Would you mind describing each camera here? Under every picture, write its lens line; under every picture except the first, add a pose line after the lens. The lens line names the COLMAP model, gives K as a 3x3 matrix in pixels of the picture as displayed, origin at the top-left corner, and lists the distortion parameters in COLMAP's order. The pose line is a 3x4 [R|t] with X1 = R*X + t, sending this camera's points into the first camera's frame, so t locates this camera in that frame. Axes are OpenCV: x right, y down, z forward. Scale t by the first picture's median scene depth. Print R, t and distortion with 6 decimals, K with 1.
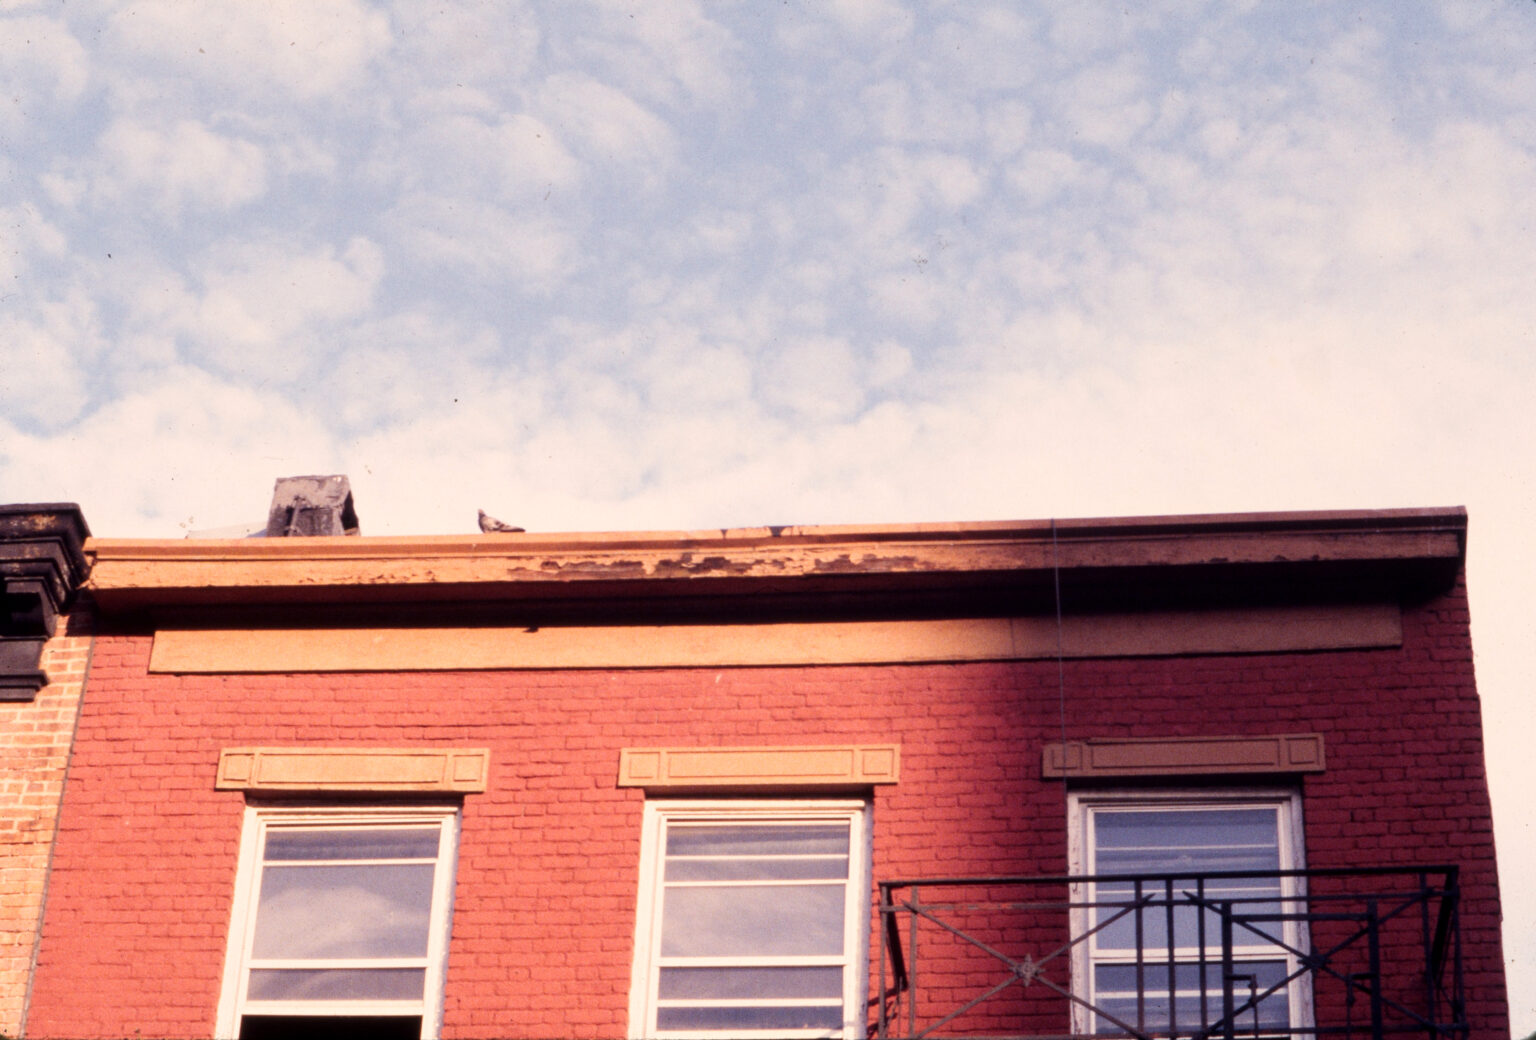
lens RADIAL K [[3246.4, 0, 768.6], [0, 3246.4, 521.5], [0, 0, 1]] dist [-0.319817, 0.000000]
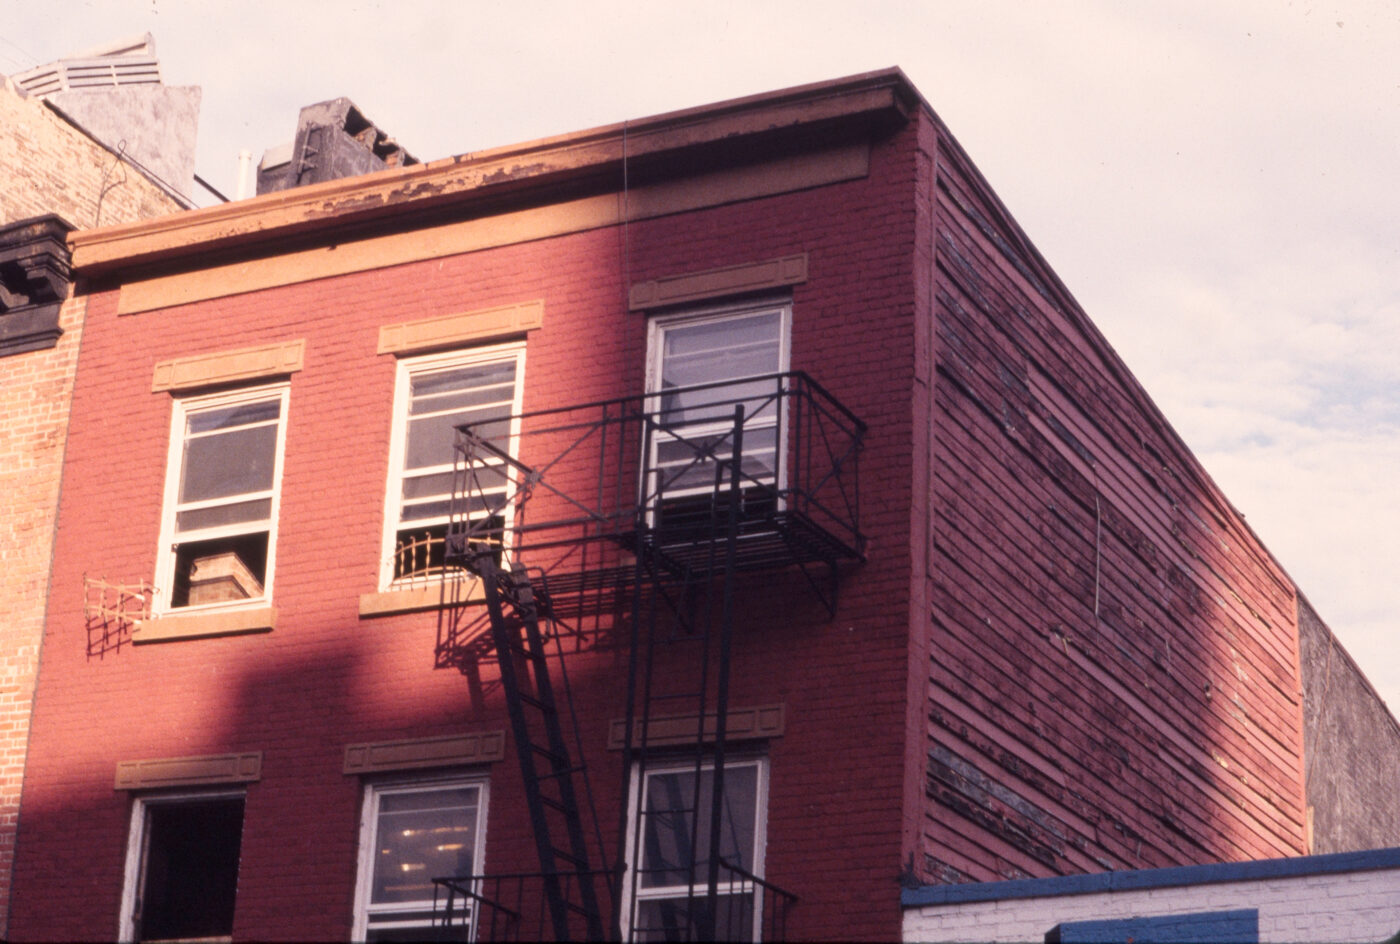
lens RADIAL K [[2959.0, 0, 701.0], [0, 2959.0, 472.4], [0, 0, 1]] dist [-0.319817, 0.000000]
pose [[0.933076, -0.128875, -0.335797, 0.523508], [0.205973, 0.956818, 0.205119, -0.109425], [0.294862, -0.260557, 0.919329, -0.201020]]
